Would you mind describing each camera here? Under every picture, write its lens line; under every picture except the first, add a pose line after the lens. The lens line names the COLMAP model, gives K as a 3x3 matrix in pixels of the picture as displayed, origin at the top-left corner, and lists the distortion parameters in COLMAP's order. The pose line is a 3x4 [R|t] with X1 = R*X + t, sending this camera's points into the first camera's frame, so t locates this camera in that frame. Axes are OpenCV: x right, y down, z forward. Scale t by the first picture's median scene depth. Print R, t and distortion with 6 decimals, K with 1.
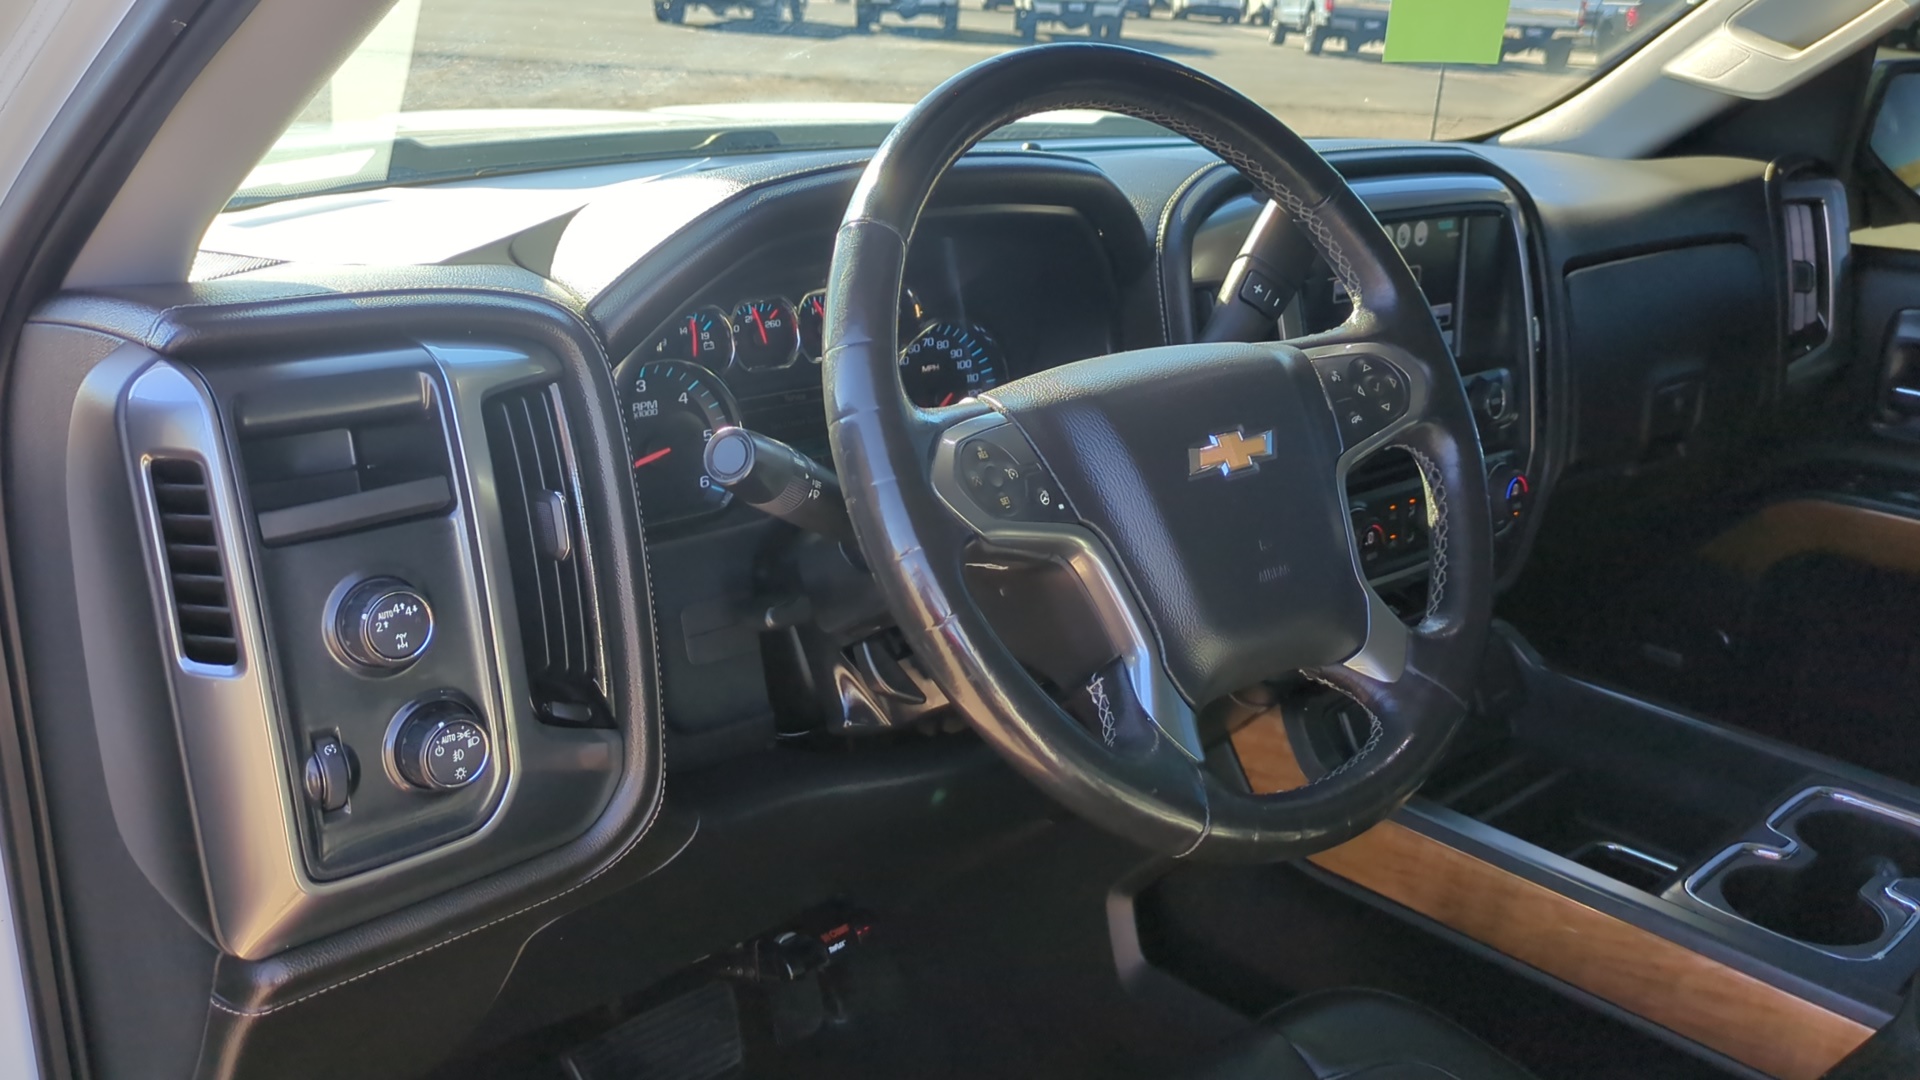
lens RADIAL K [[1644.1, 0, 982.4], [0, 1644.1, 538.1], [0, 0, 1]] dist [0.053014, 0.000339]
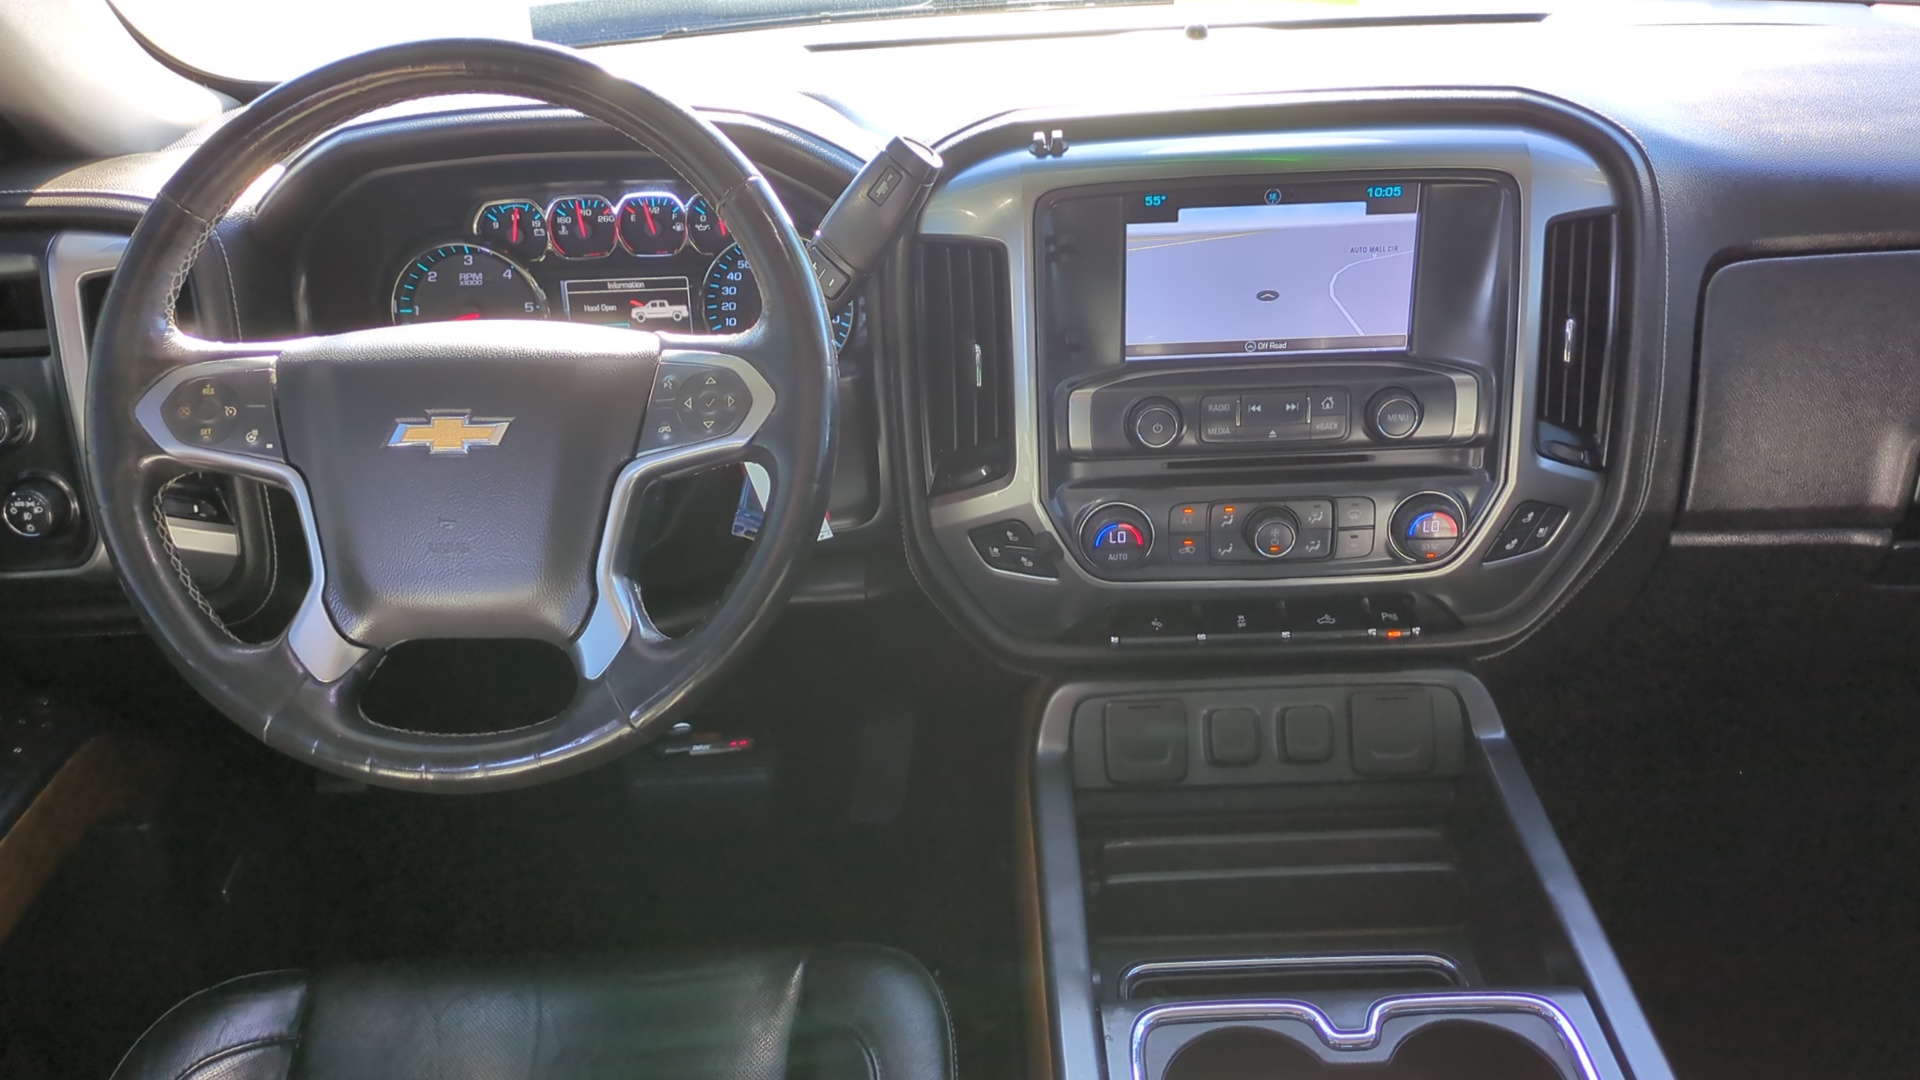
lens RADIAL K [[1648.1, 0, 972.4], [0, 1648.1, 538.2], [0, 0, 1]] dist [0.046403, -0.024010]
pose [[0.725600, 0.270072, -0.632903, 1.136232], [-0.155937, 0.960369, 0.231032, -0.298093], [0.670215, -0.068943, 0.738957, 0.405938]]
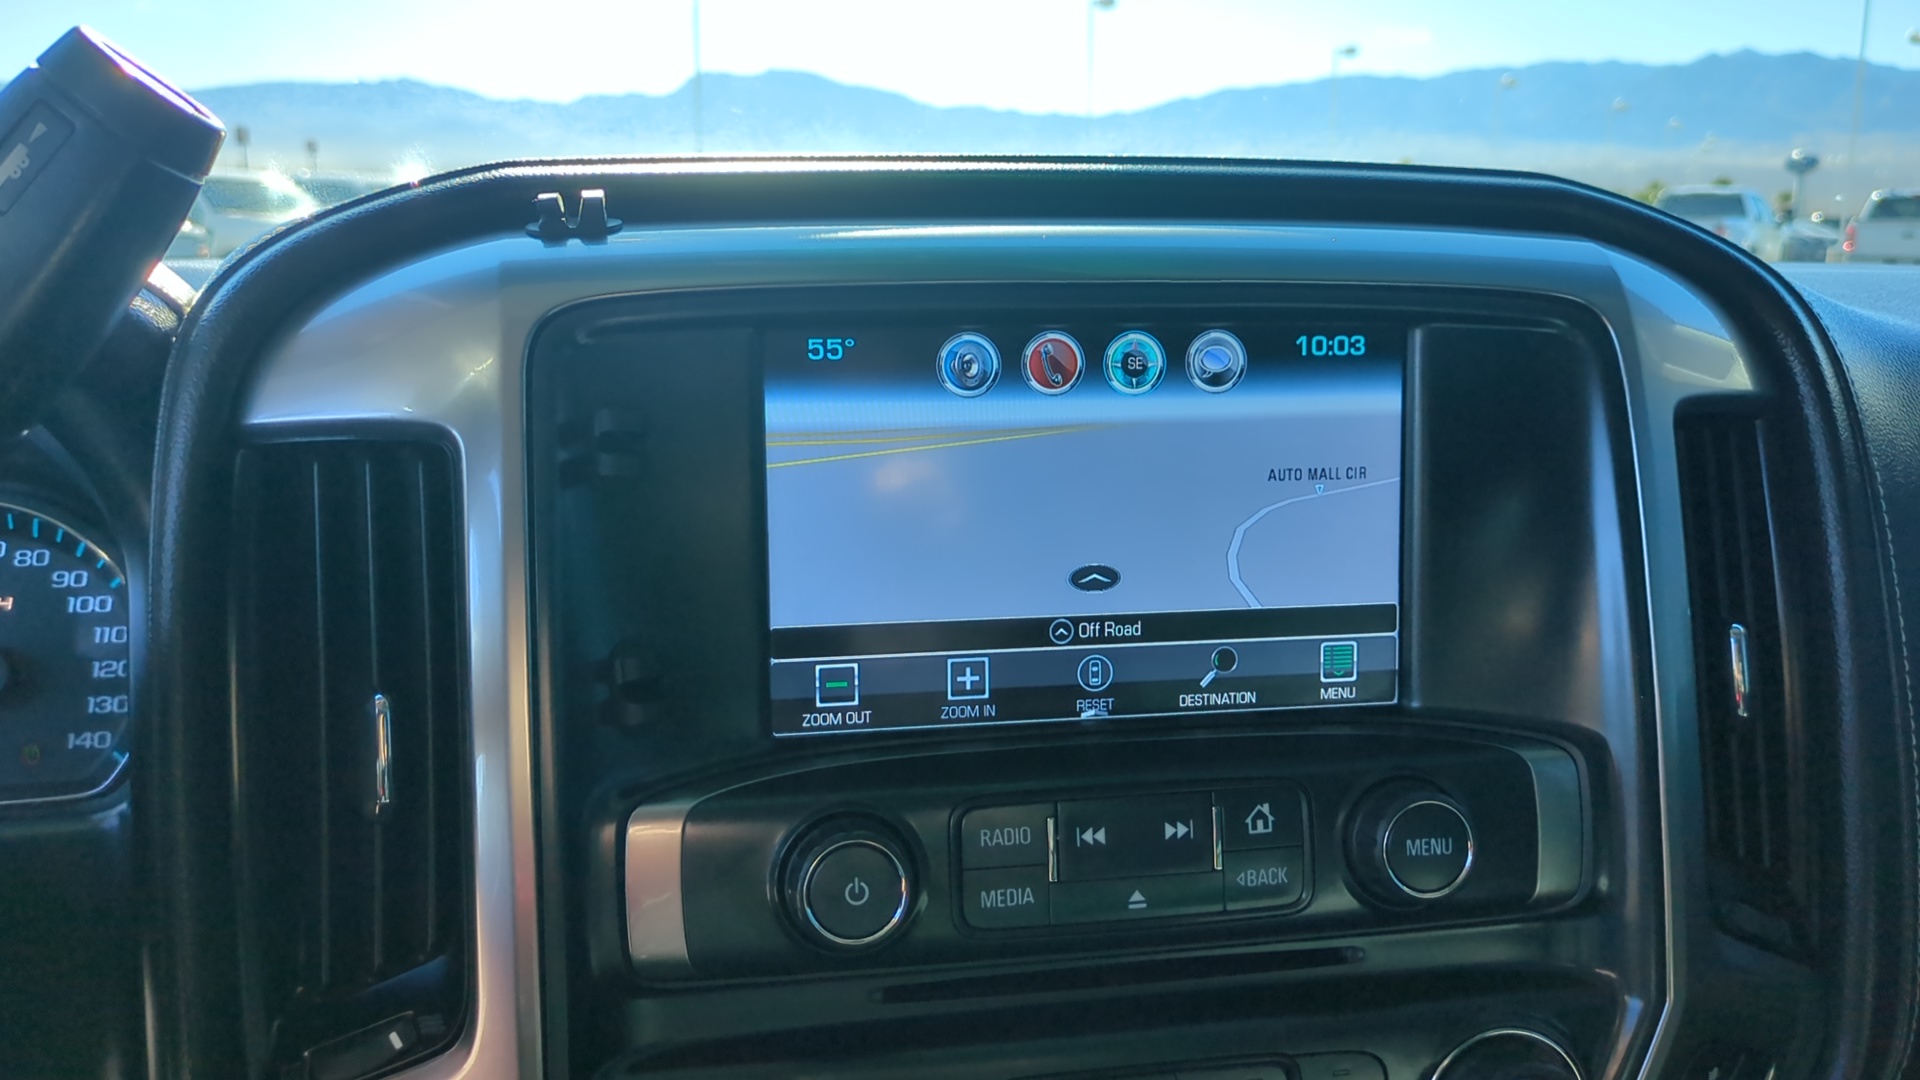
lens RADIAL K [[1663.4, 0, 974.9], [0, 1663.4, 531.4], [0, 0, 1]] dist [0.018615, -0.010423]
pose [[0.846076, 0.048070, -0.530890, 0.672975], [-0.138309, 0.981615, -0.131542, -0.144641], [0.514806, 0.184721, 0.837169, 1.070132]]
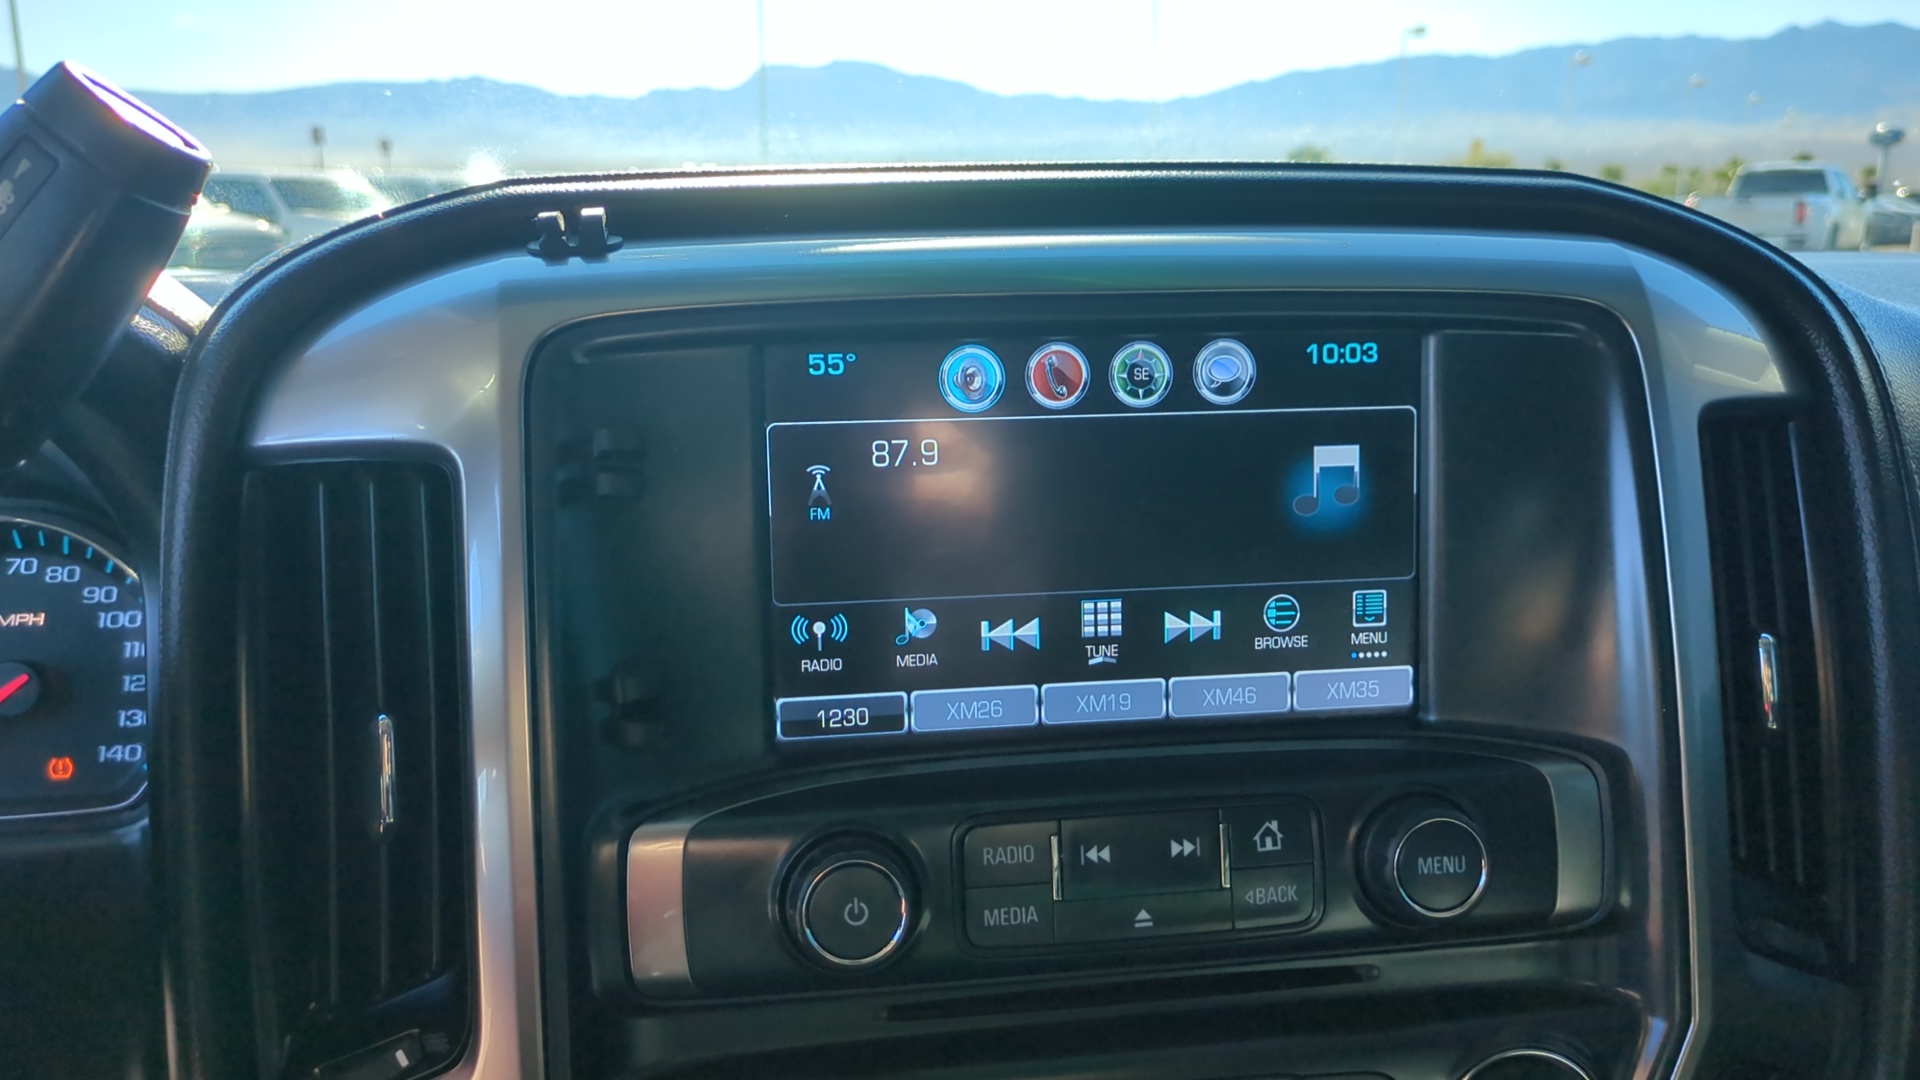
lens RADIAL K [[1663.4, 0, 974.9], [0, 1663.4, 531.4], [0, 0, 1]] dist [0.018615, -0.010423]
pose [[0.824214, 0.045536, -0.564444, 0.688417], [-0.136092, 0.983477, -0.119384, -0.156986], [0.549682, 0.175214, 0.816793, 1.084027]]
